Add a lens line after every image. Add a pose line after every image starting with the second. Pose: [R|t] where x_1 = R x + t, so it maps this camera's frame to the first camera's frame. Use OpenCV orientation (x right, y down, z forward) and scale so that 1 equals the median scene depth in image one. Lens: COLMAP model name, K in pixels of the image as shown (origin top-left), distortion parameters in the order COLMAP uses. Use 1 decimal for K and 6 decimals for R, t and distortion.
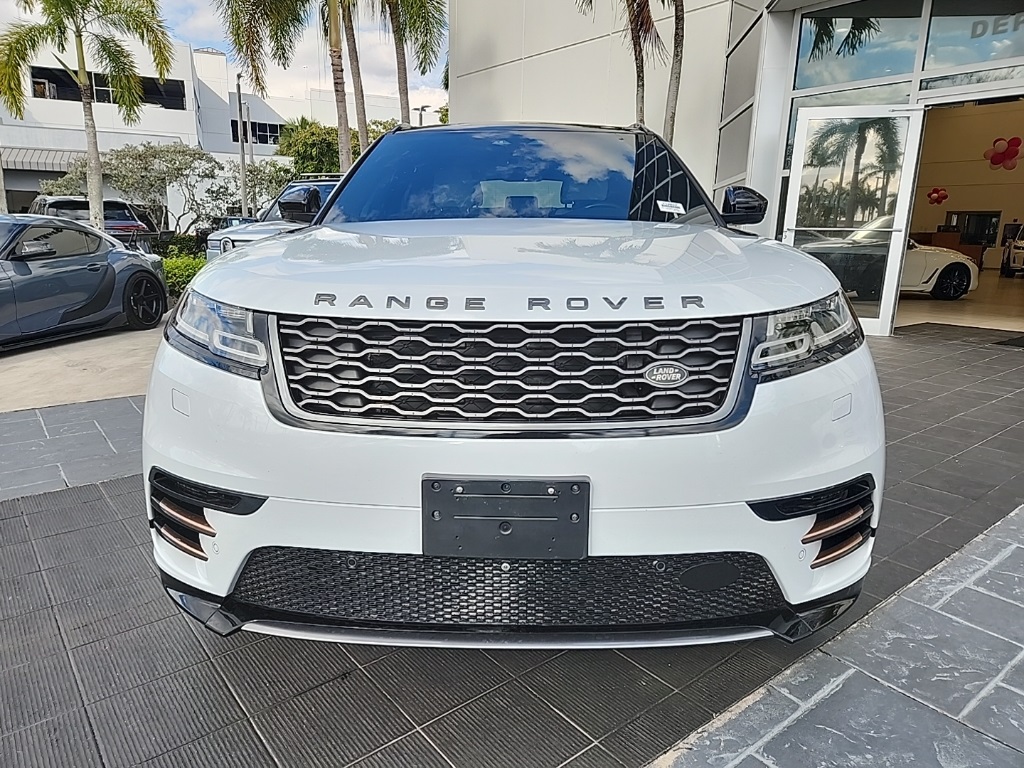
lens RADIAL K [[694.5, 0, 512.0], [0, 694.5, 384.0], [0, 0, 1]] dist [0.085169, -0.069790]
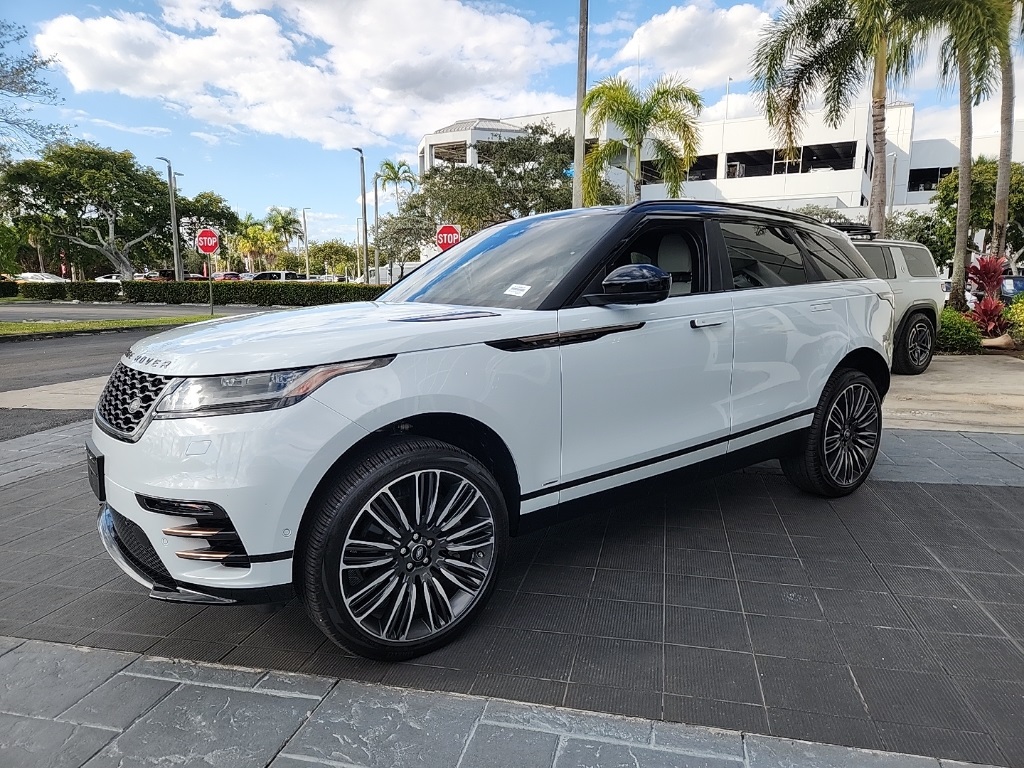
lens RADIAL K [[694.5, 0, 512.0], [0, 694.5, 384.0], [0, 0, 1]] dist [0.085169, -0.069790]
pose [[0.604861, 0.099027, -0.790150, 1.076563], [-0.154143, 0.988031, 0.005830, -0.112105], [0.781270, 0.118270, 0.612886, 0.335482]]
